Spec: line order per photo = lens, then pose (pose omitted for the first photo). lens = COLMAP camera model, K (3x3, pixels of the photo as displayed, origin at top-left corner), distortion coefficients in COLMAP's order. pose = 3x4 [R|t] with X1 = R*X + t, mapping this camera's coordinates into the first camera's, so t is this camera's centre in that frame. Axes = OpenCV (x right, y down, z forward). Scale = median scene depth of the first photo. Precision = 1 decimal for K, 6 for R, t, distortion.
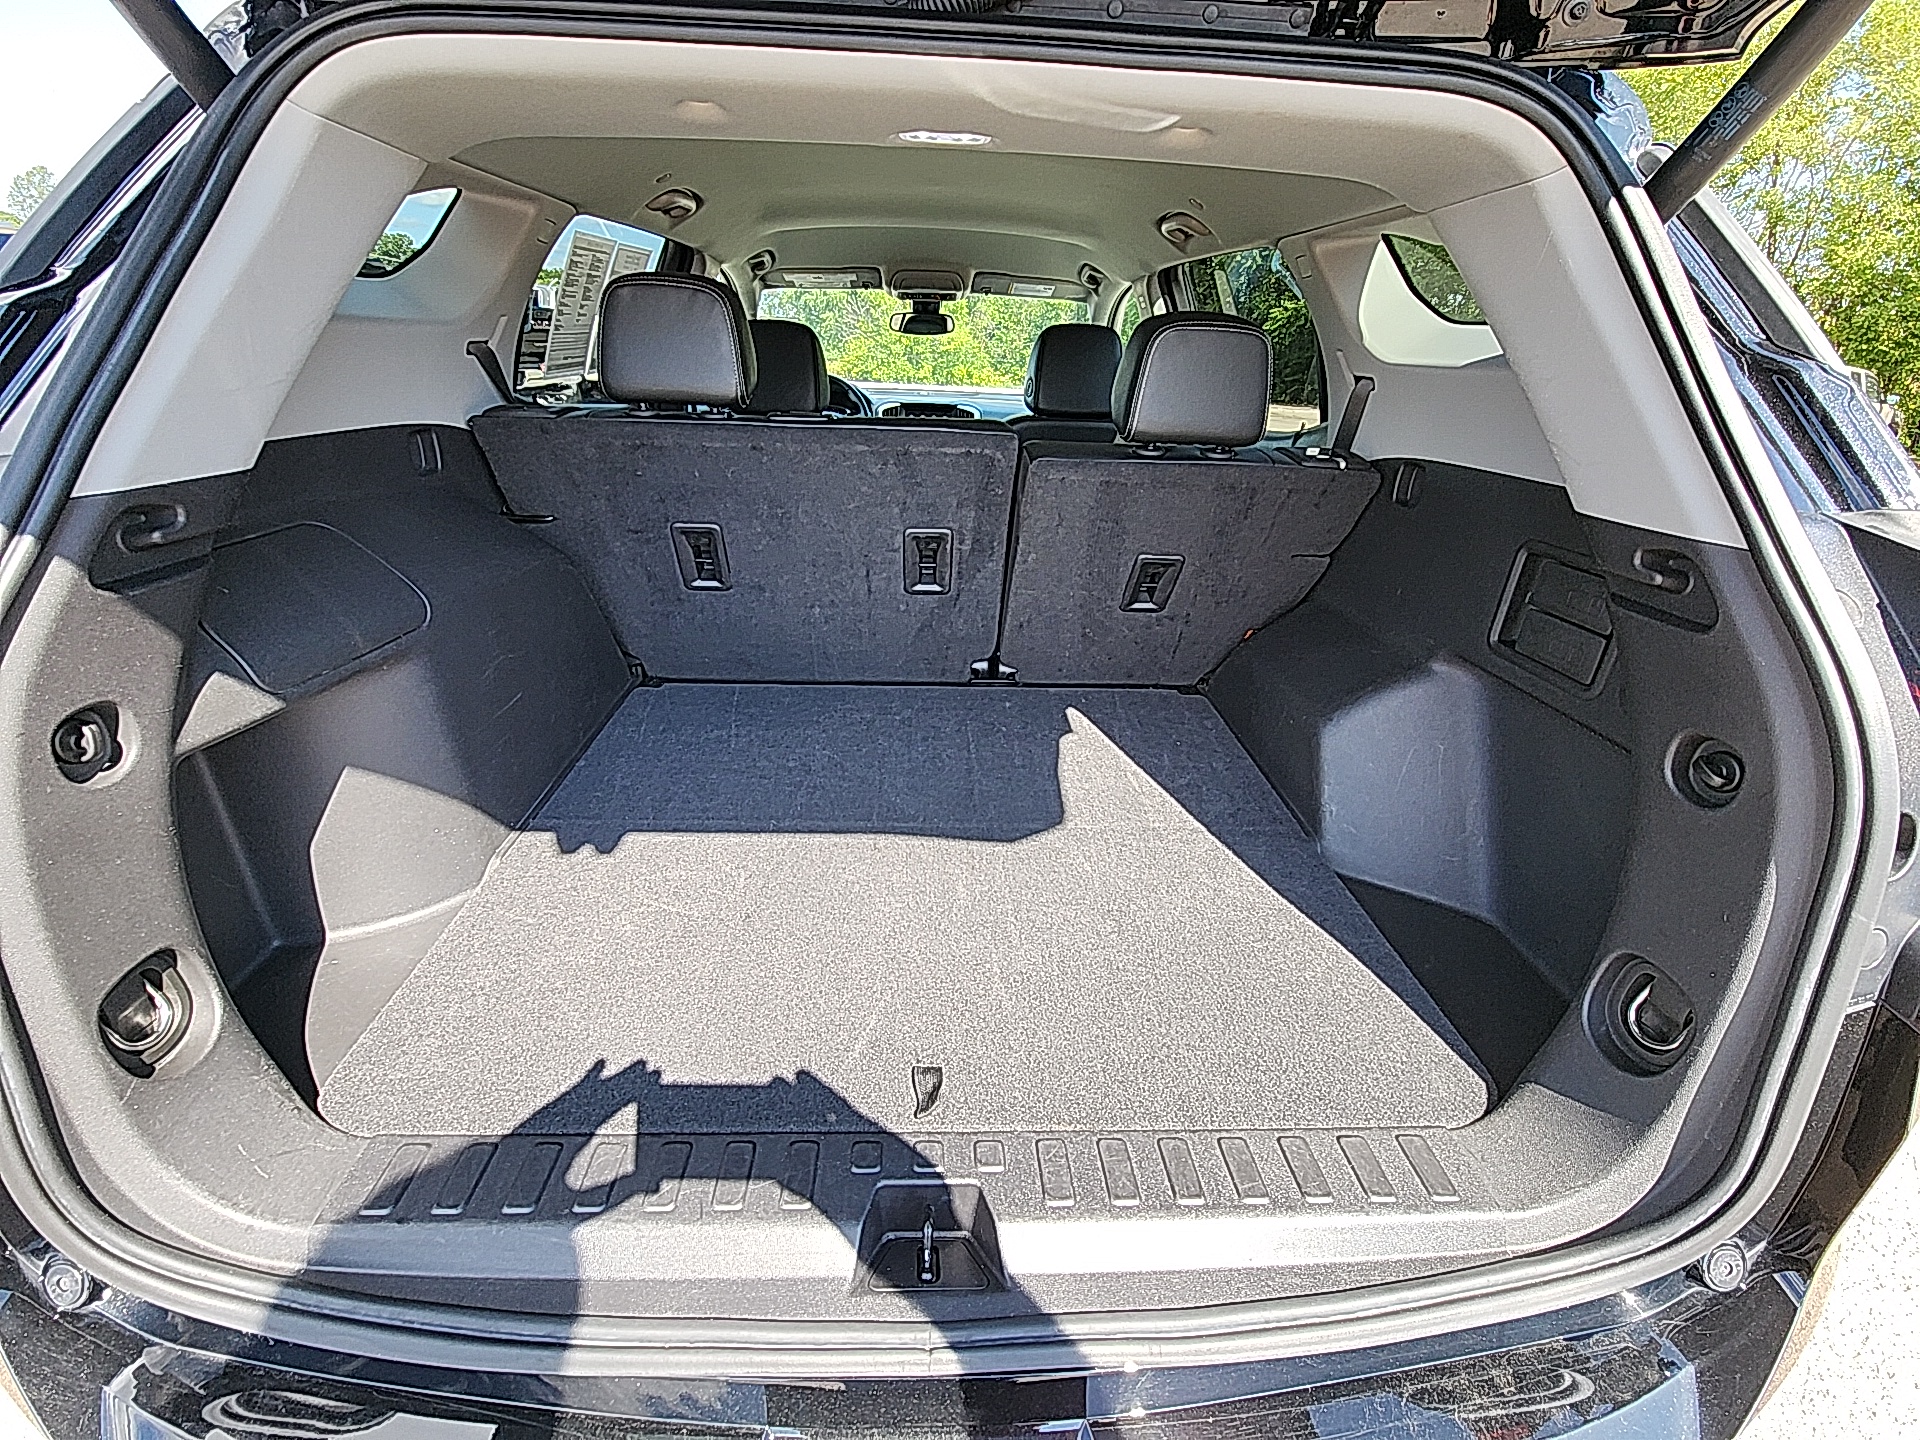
lens RADIAL K [[773.2, 0, 943.8], [0, 773.2, 700.5], [0, 0, 1]] dist [0.016021, -0.011855]
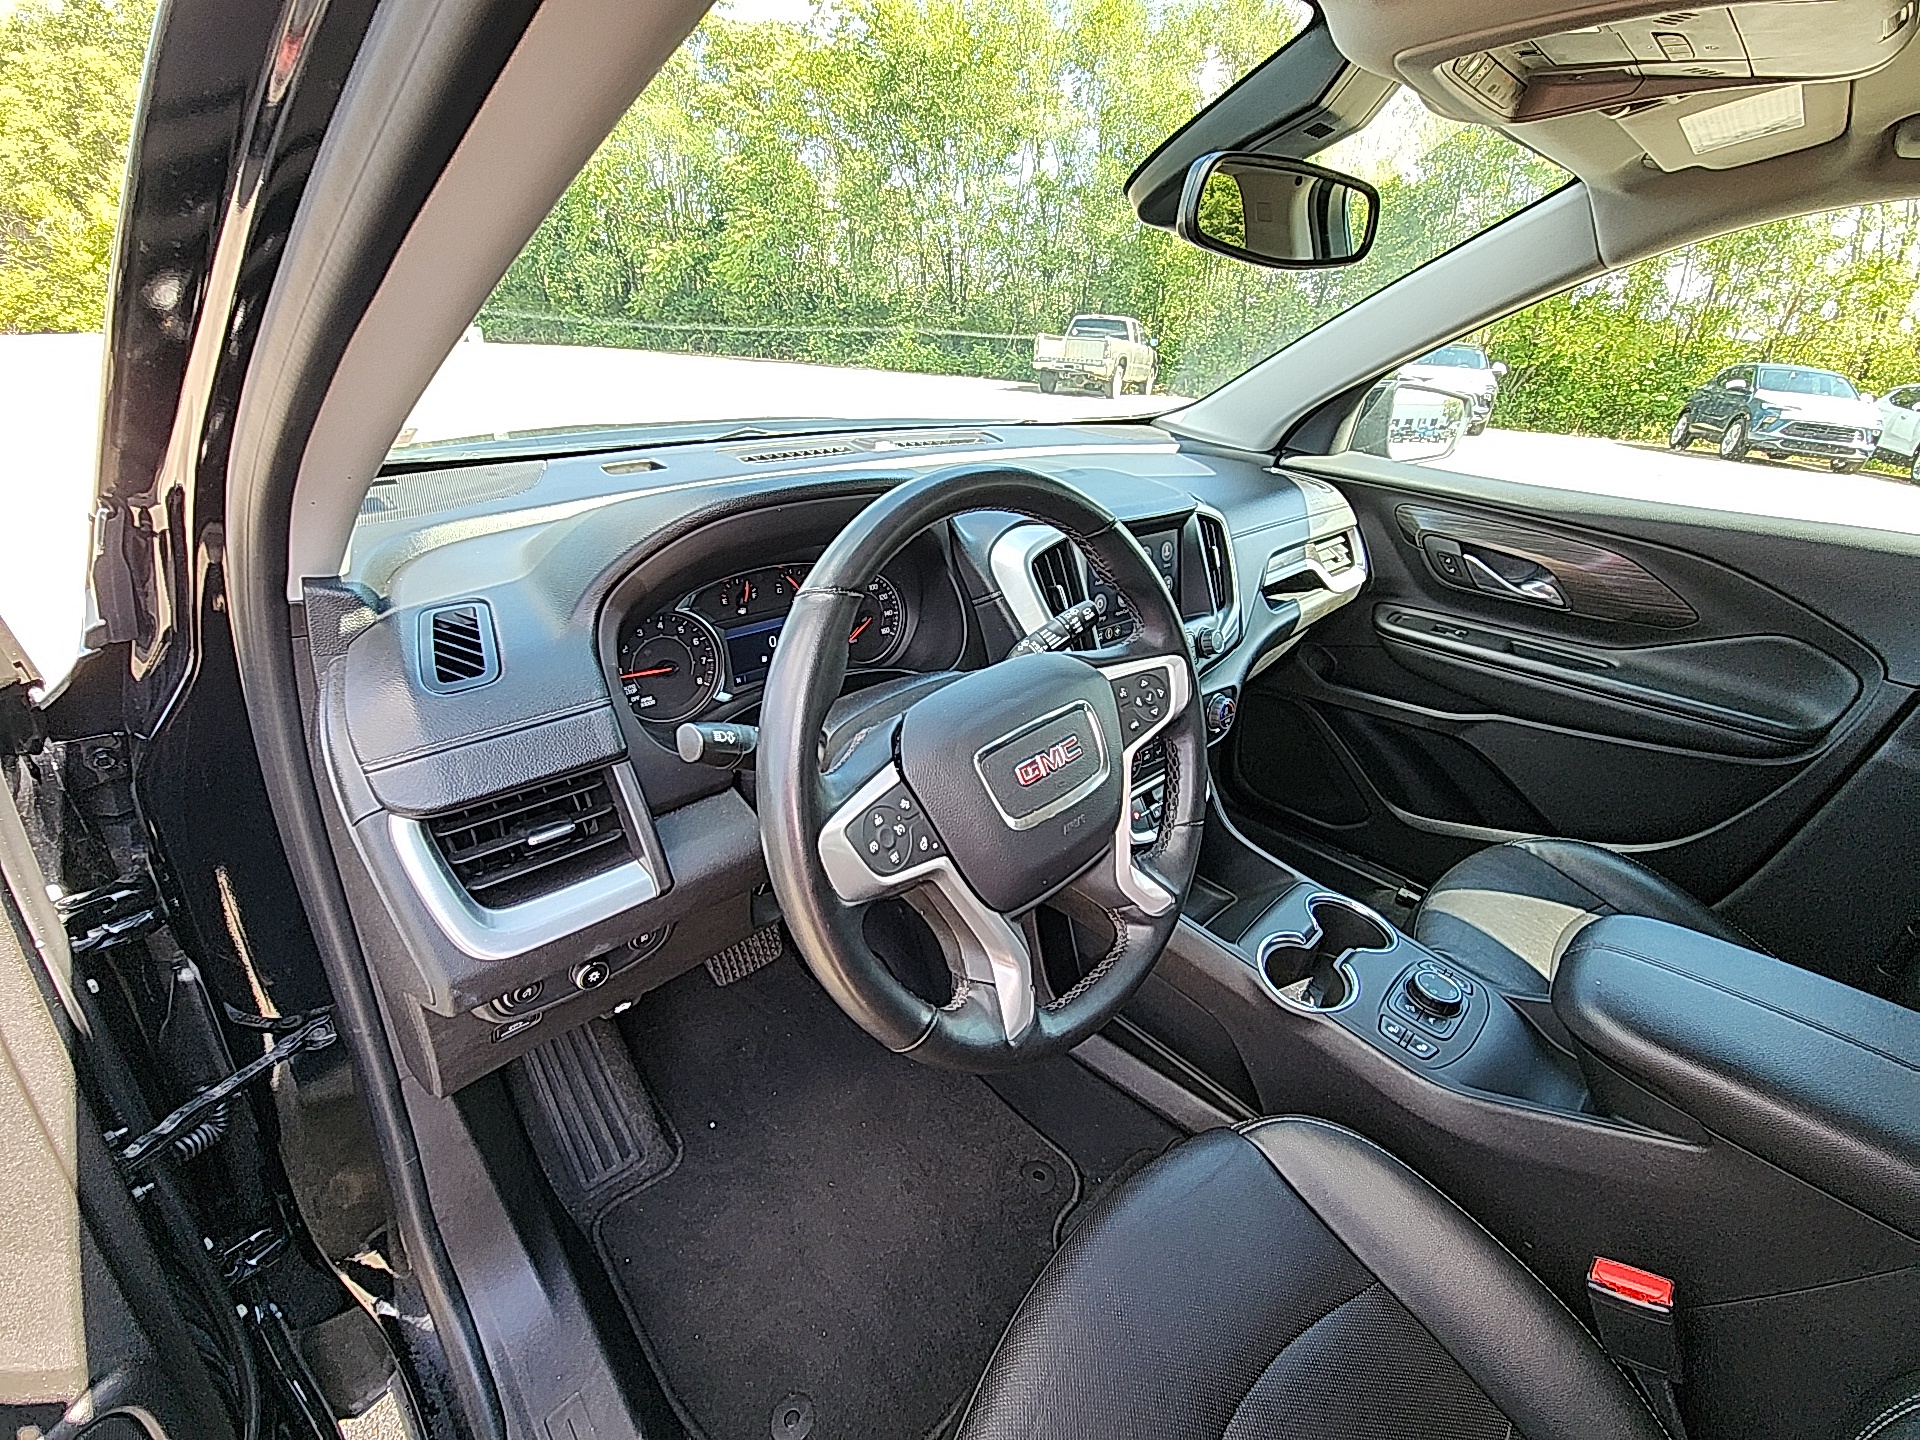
lens RADIAL K [[773.2, 0, 948.7], [0, 773.2, 705.0], [0, 0, 1]] dist [0.016021, -0.011855]
pose [[0.744734, -0.289442, 0.601328, -0.557732], [0.251351, 0.956353, 0.149035, -0.798928], [-0.618219, 0.040153, 0.784980, 1.760747]]
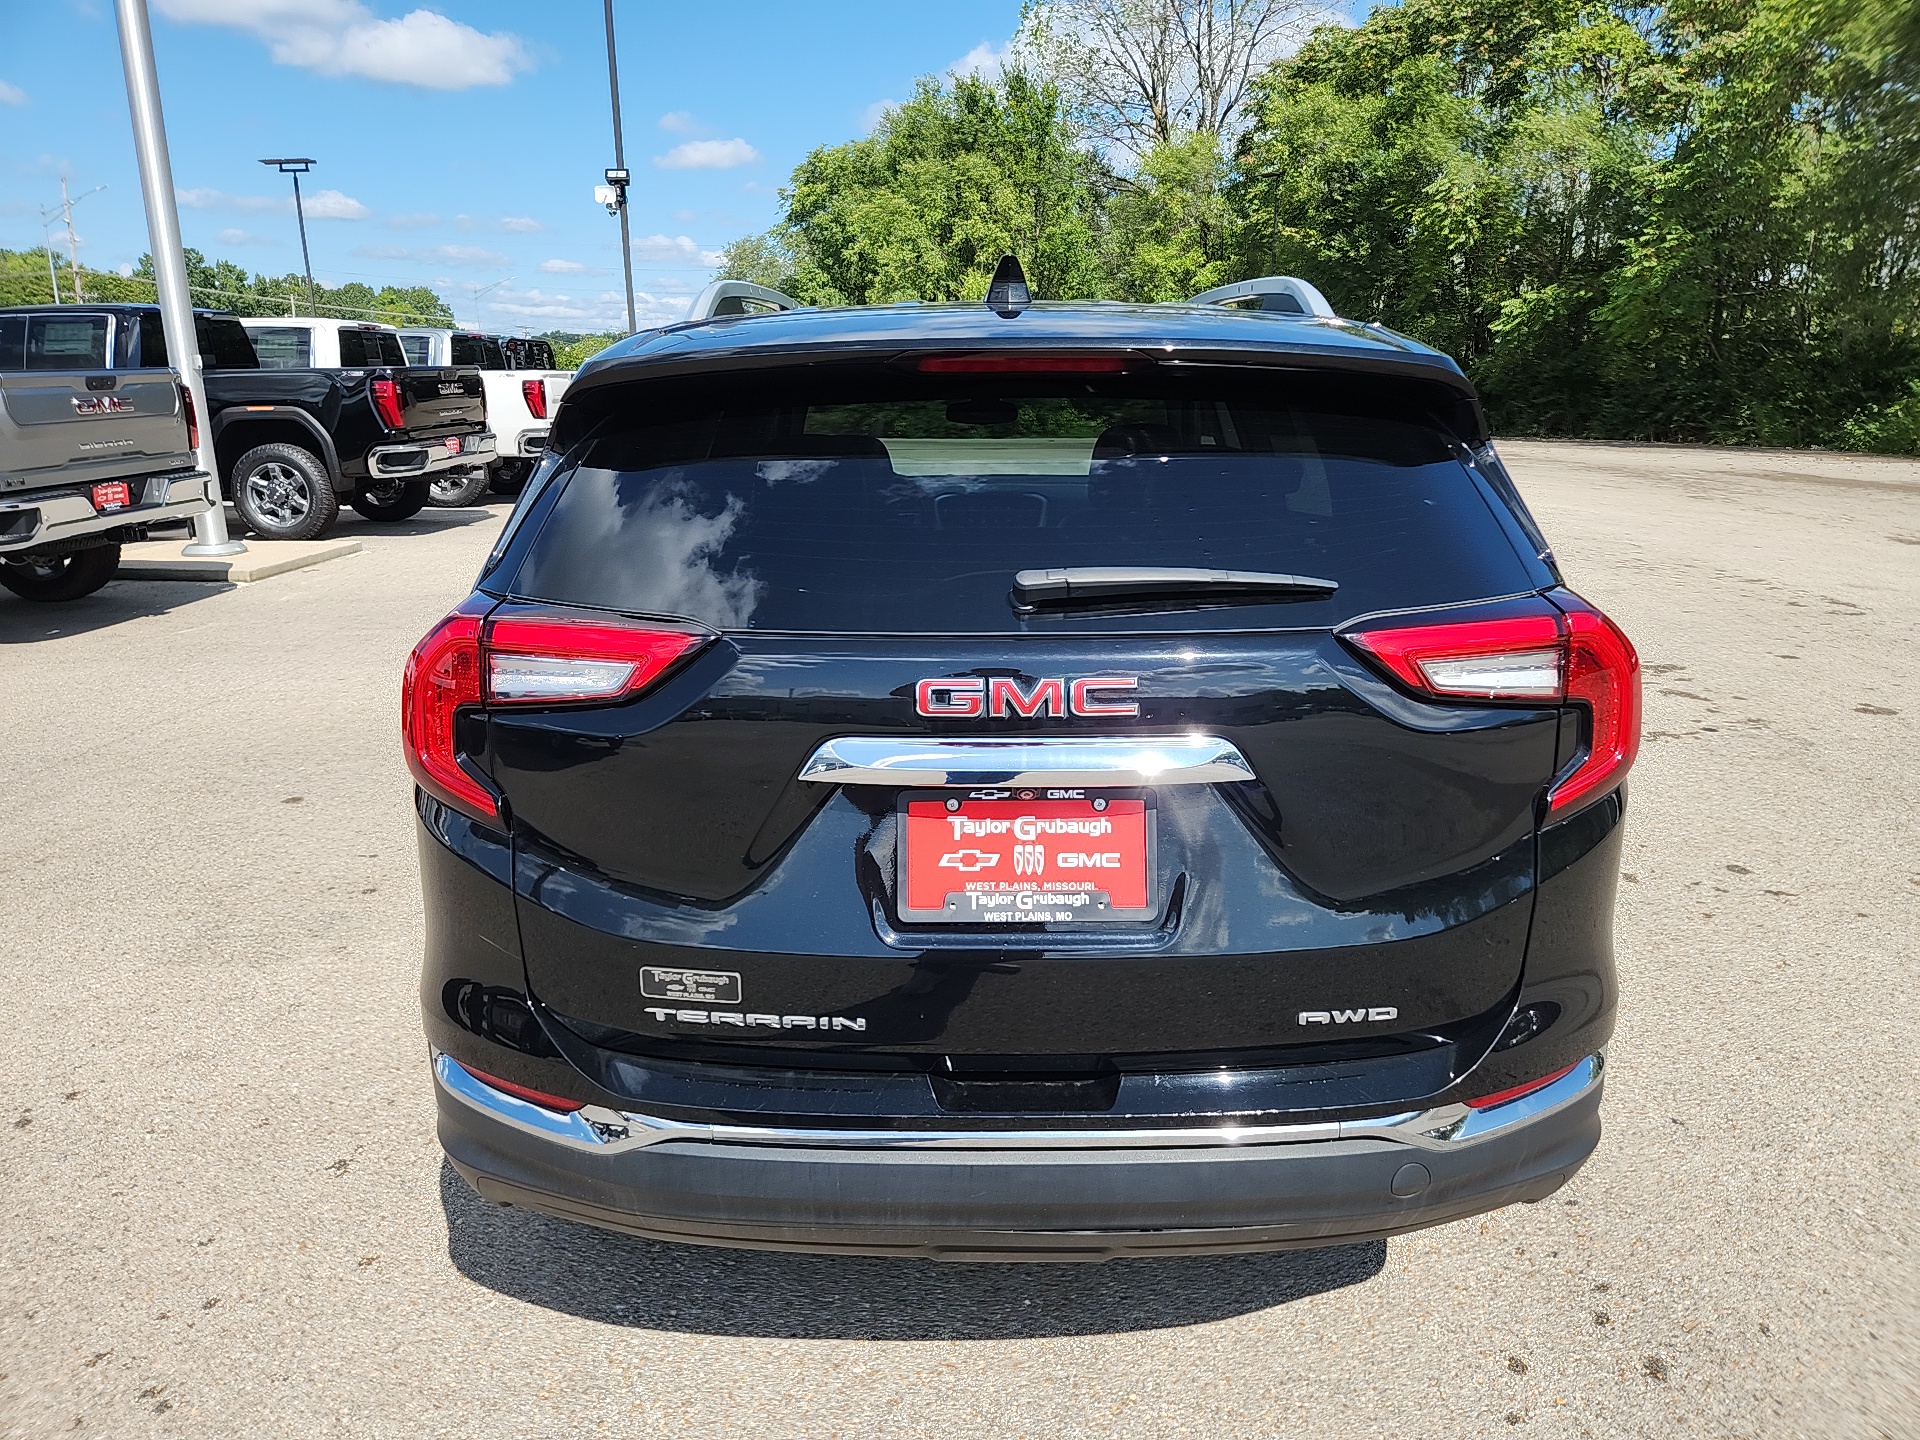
lens RADIAL K [[1281.4, 0, 966.4], [0, 1281.4, 712.2], [0, 0, 1]] dist [0.066524, -0.051092]
pose [[0.998847, -0.032347, -0.035487, -0.007411], [0.025835, 0.984990, -0.170664, 0.228402], [0.040475, 0.169551, 0.984690, -0.797327]]
